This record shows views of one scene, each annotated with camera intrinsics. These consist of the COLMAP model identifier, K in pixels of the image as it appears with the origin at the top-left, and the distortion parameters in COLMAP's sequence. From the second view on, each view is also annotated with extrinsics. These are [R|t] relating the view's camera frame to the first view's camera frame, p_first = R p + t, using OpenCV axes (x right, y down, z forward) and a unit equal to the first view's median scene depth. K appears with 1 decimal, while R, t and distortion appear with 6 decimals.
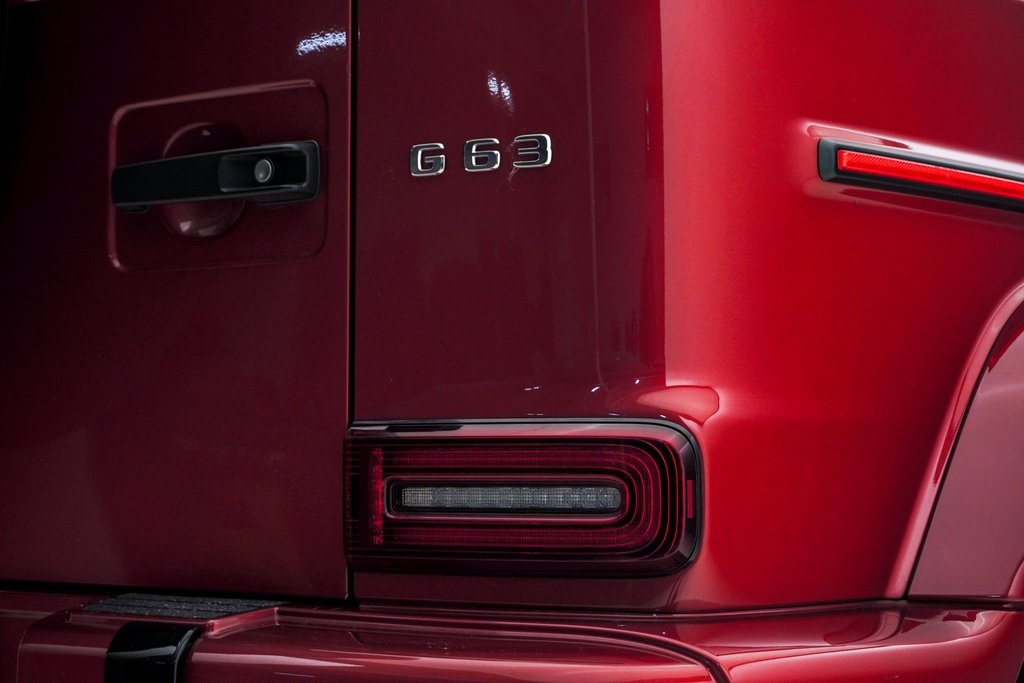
lens RADIAL K [[2175.1, 0, 512.0], [0, 2175.1, 341.5], [0, 0, 1]] dist [0.000837, 0.059355]
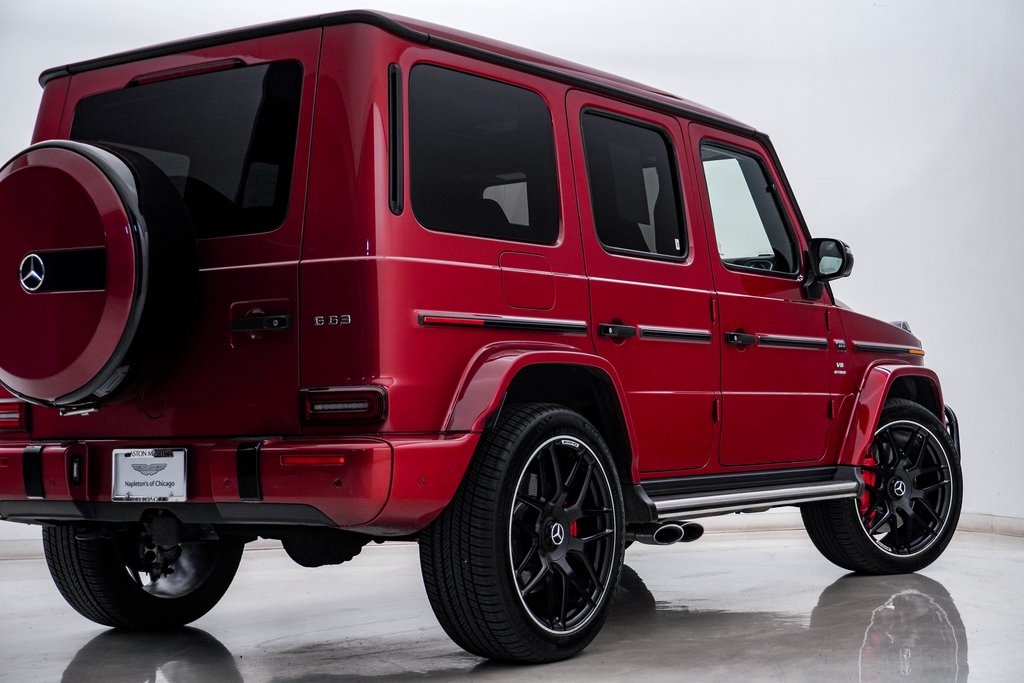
lens RADIAL K [[1716.5, 0, 512.0], [0, 1716.5, 341.5], [0, 0, 1]] dist [0.010329, 0.026725]
pose [[0.996835, -0.018253, 0.077379, 0.068079], [0.017818, 0.999821, 0.006308, -0.060303], [-0.077480, -0.004909, 0.996982, -2.117887]]
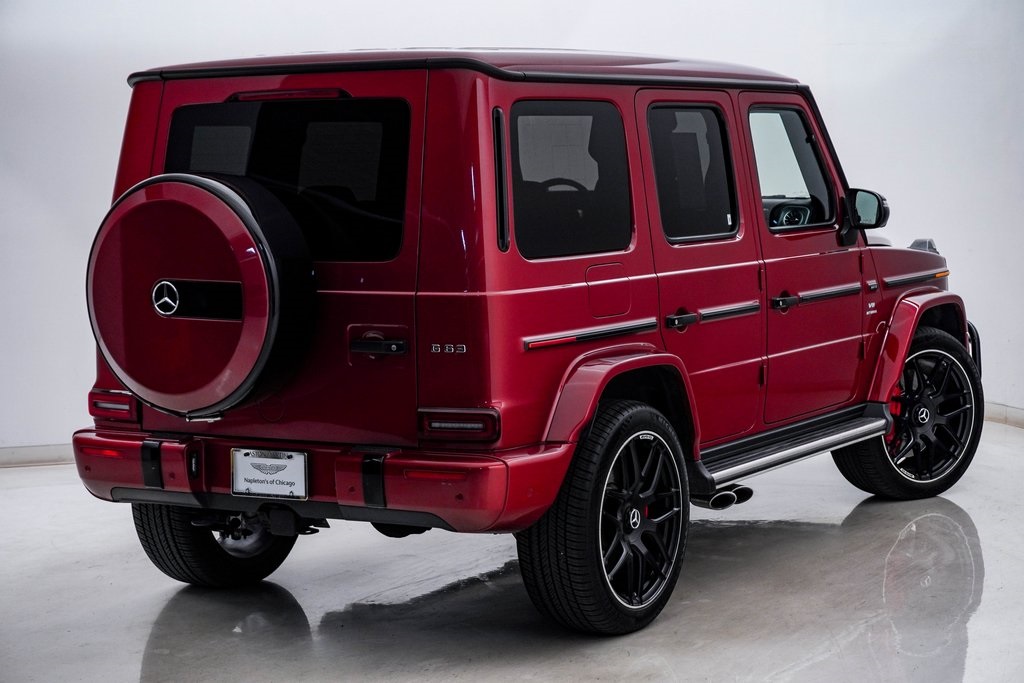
lens RADIAL K [[2175.1, 0, 512.0], [0, 2175.1, 341.5], [0, 0, 1]] dist [0.000837, 0.059355]
pose [[0.990644, -0.035236, 0.131846, -0.464762], [0.016139, 0.989563, 0.143194, -0.724111], [-0.135516, -0.139727, 0.980873, -3.318109]]
